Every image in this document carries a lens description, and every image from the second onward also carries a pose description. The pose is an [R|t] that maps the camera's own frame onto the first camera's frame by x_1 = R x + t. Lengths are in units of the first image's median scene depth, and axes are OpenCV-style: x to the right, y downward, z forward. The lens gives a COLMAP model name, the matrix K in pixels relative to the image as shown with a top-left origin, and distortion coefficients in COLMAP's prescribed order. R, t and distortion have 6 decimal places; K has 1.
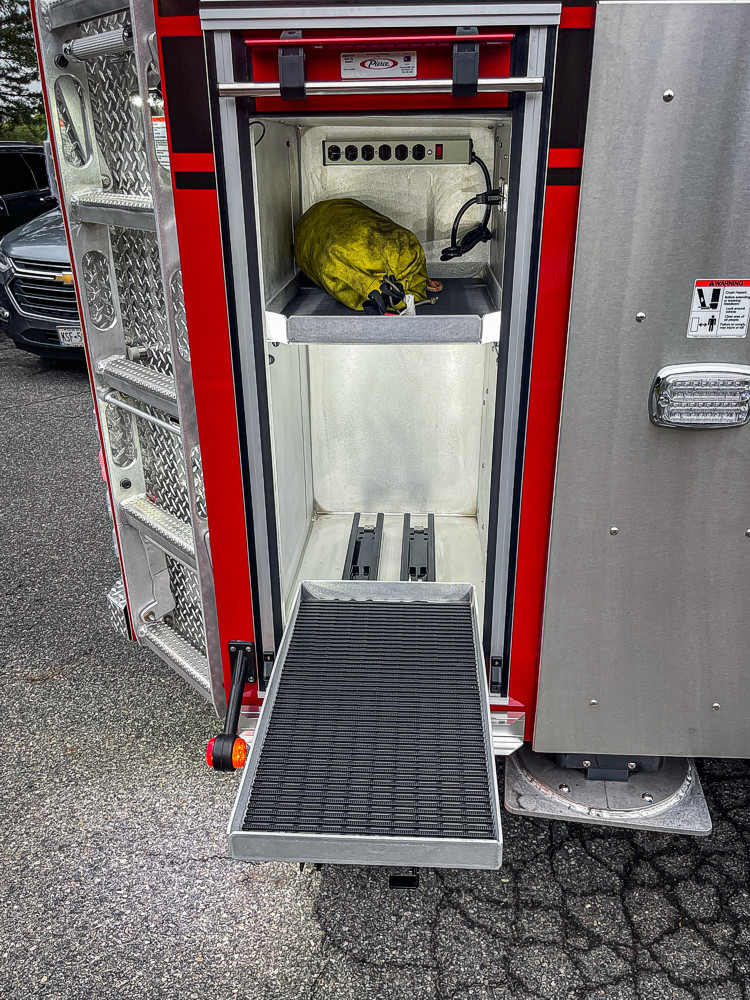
lens RADIAL K [[797.9, 0, 379.3], [0, 797.9, 503.8], [0, 0, 1]] dist [0.056177, -0.063940]
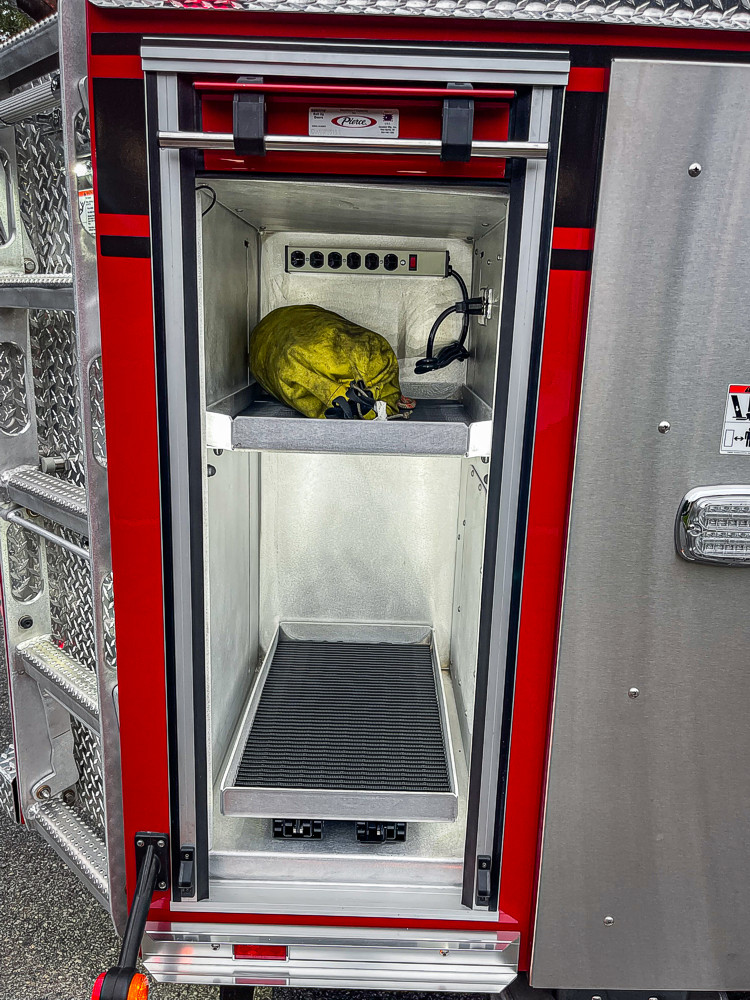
lens RADIAL K [[797.9, 0, 379.3], [0, 797.9, 503.8], [0, 0, 1]] dist [0.056177, -0.063940]
pose [[0.998190, 0.027600, 0.053426, -0.006042], [-0.017348, 0.982845, -0.183613, 0.000566], [-0.057577, 0.182354, 0.981546, 0.185334]]
